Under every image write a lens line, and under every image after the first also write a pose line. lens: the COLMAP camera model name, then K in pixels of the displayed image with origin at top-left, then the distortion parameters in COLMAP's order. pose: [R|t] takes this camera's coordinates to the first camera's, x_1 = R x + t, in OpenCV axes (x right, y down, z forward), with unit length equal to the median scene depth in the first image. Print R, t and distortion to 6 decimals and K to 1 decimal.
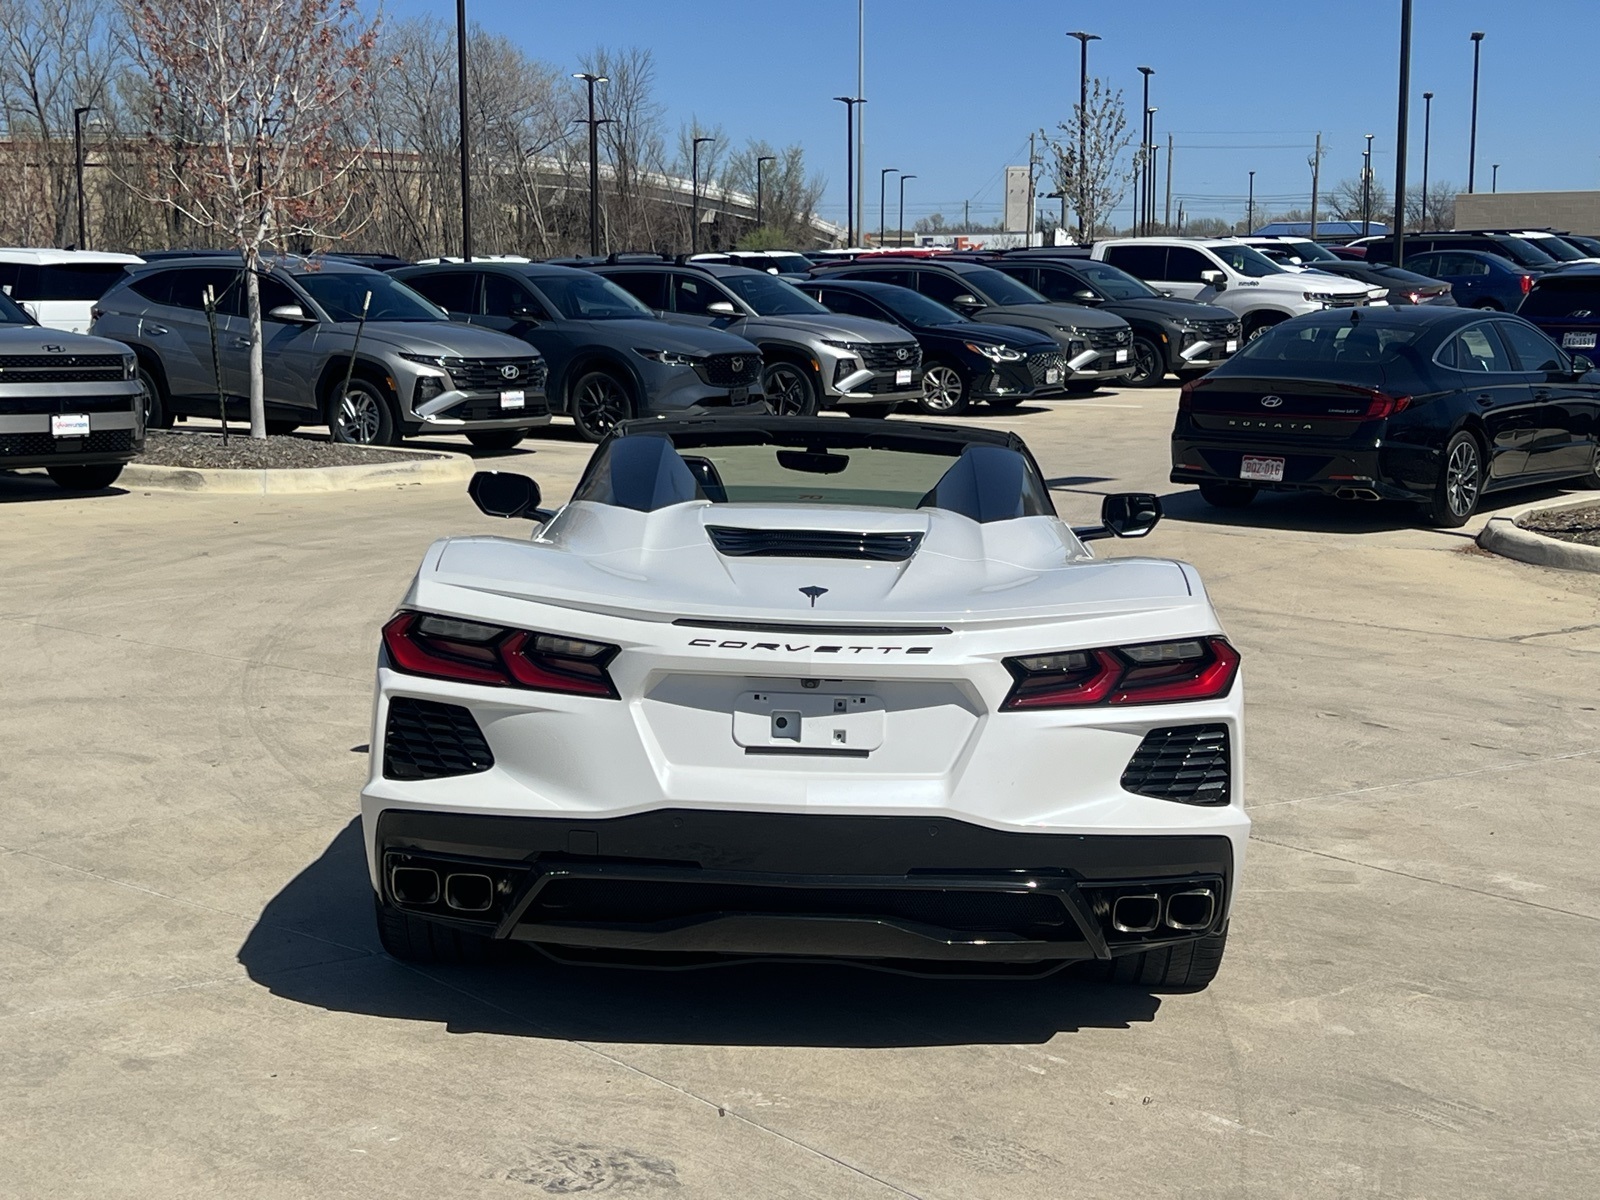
lens RADIAL K [[2370.6, 0, 793.5], [0, 2370.6, 640.4], [0, 0, 1]] dist [0.221437, -0.808523]
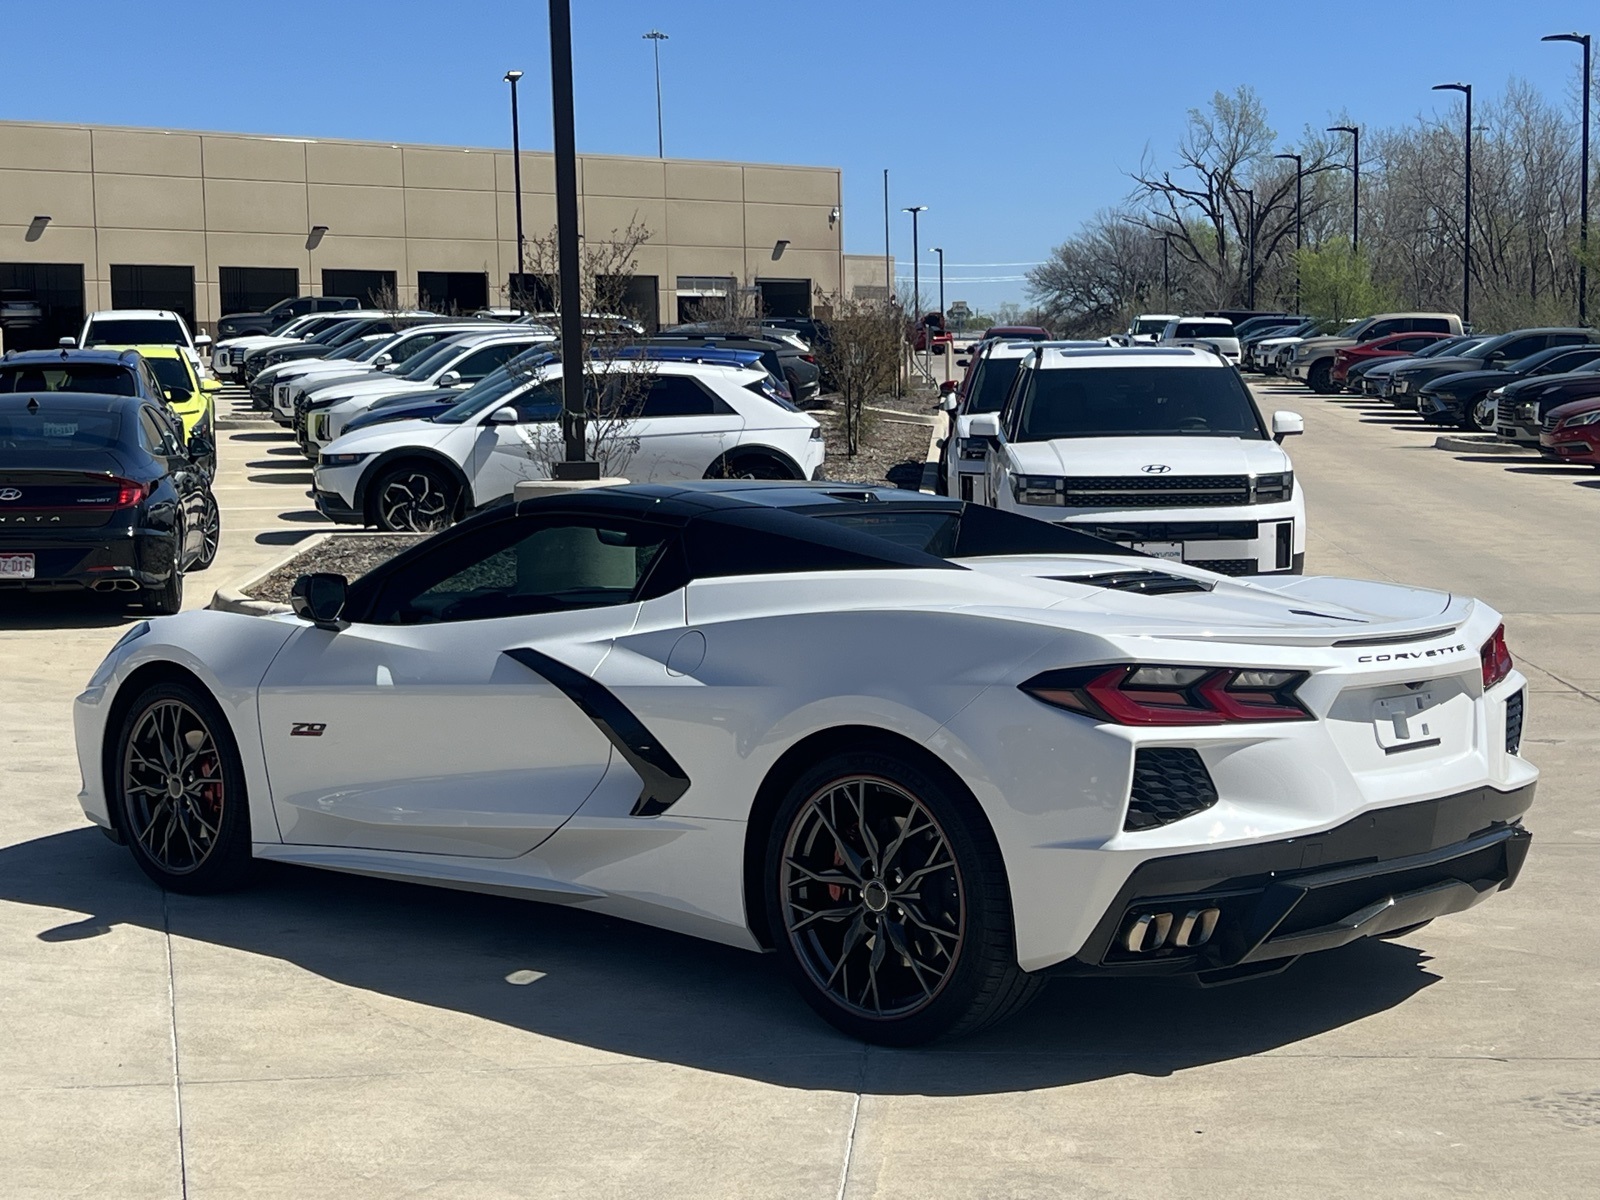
lens RADIAL K [[2478.4, 0, 818.6], [0, 2478.4, 601.5], [0, 0, 1]] dist [0.200794, -0.643573]
pose [[0.663687, -0.080049, 0.743715, -0.879039], [0.123745, 0.992307, -0.003624, -0.043559], [-0.737704, 0.094436, 0.668487, 0.325574]]
